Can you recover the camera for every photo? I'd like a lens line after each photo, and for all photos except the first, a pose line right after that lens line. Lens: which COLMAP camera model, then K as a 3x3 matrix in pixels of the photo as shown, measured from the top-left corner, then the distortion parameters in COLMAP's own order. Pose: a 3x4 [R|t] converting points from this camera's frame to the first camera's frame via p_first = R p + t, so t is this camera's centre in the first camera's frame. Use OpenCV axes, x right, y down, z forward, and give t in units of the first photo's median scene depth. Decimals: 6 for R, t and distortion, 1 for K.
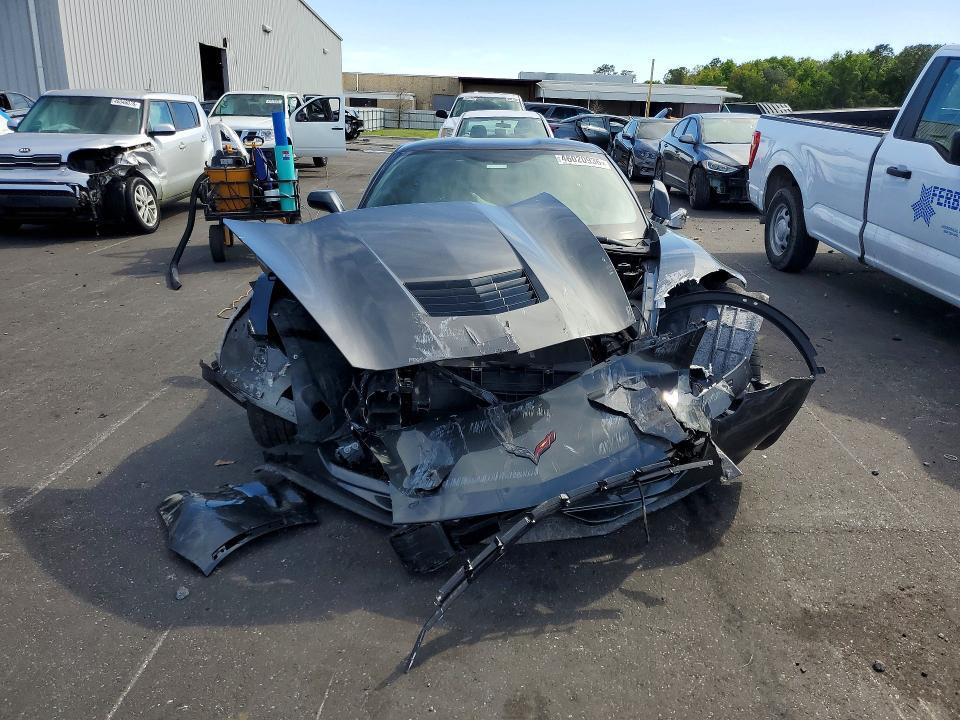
lens RADIAL K [[755.5, 0, 480.0], [0, 755.5, 360.0], [0, 0, 1]] dist [-0.002581, -0.000385]
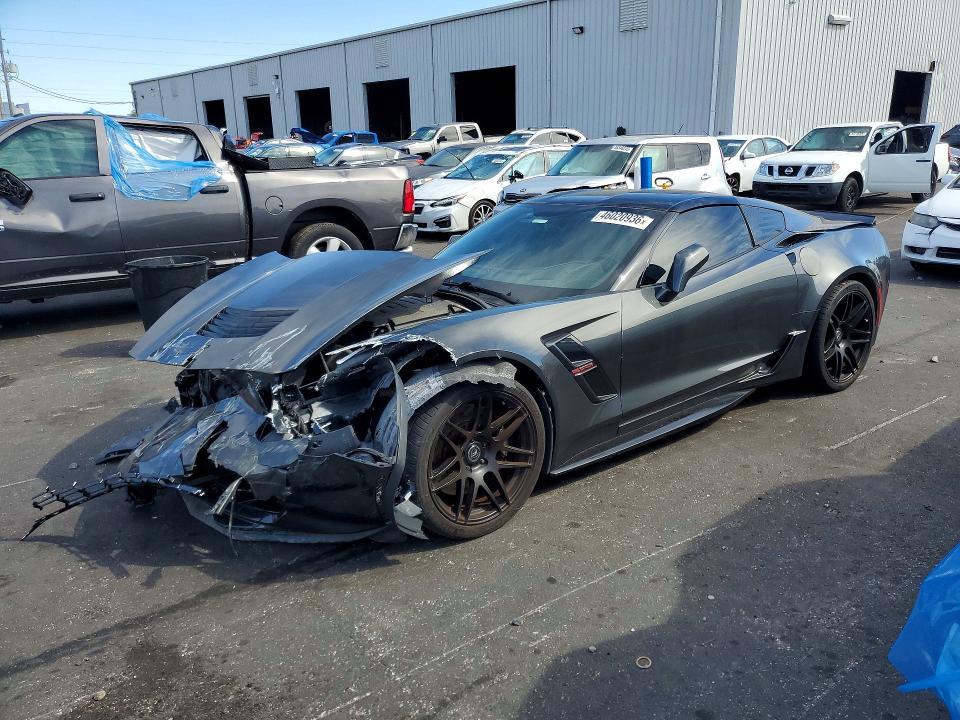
lens RADIAL K [[725.0, 0, 480.0], [0, 725.0, 360.0], [0, 0, 1]] dist [-0.002228, -0.001388]
pose [[0.632431, 0.184424, -0.752342, 0.303219], [-0.202471, 0.976836, 0.069255, -0.050546], [0.747687, 0.108528, 0.655122, 0.126284]]
